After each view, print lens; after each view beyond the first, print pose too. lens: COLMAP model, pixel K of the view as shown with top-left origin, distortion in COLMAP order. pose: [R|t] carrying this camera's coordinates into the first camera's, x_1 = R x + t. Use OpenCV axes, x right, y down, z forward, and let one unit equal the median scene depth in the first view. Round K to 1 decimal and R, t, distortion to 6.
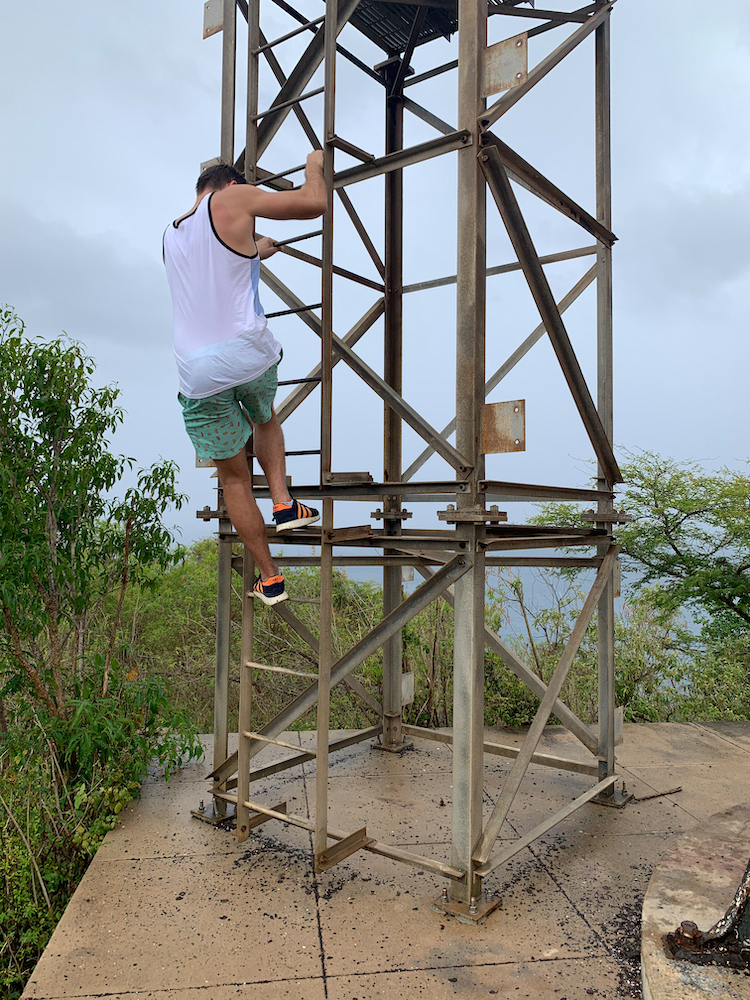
lens RADIAL K [[750.3, 0, 375.0], [0, 750.3, 500.0], [0, 0, 1]] dist [0.059687, -0.095698]
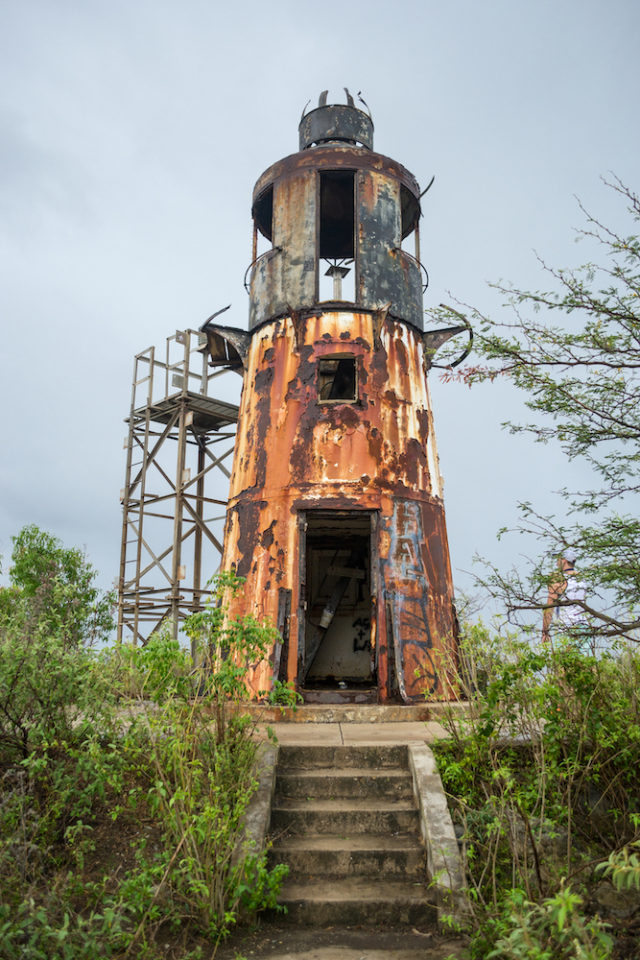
lens RADIAL K [[825.0, 0, 320.0], [0, 825.0, 480.0], [0, 0, 1]] dist [-0.068994, -0.000145]
pose [[0.987594, -0.039767, -0.151908, 1.103112], [0.004781, 0.974567, -0.224043, 0.273396], [0.156954, 0.220538, 0.962667, -2.139752]]
